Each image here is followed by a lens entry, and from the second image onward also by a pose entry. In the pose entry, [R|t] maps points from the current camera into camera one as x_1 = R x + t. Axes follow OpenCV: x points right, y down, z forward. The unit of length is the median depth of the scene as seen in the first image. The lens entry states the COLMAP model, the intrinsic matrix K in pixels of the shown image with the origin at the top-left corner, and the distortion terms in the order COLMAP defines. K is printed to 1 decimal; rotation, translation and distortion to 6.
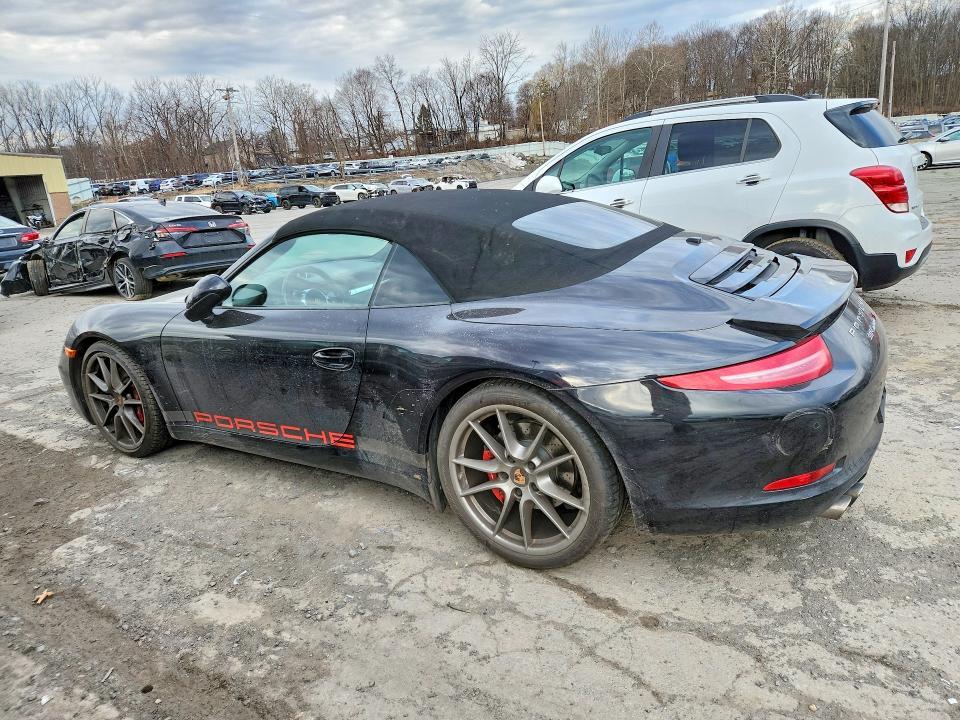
lens RADIAL K [[652.9, 0, 472.4], [0, 652.9, 360.7], [0, 0, 1]] dist [0.075956, -0.060797]
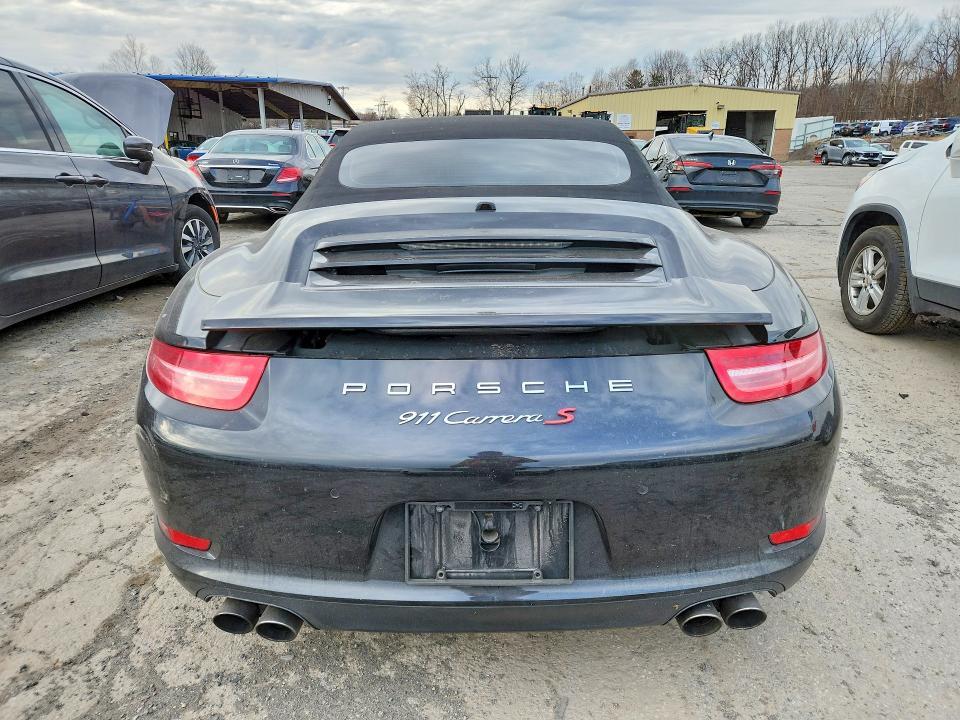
lens RADIAL K [[652.9, 0, 472.4], [0, 652.9, 360.7], [0, 0, 1]] dist [0.075956, -0.060797]
pose [[0.502232, 0.348958, -0.791196, 0.274146], [-0.284445, 0.930711, 0.229933, -0.057183], [0.816611, 0.109572, 0.566692, 0.199515]]
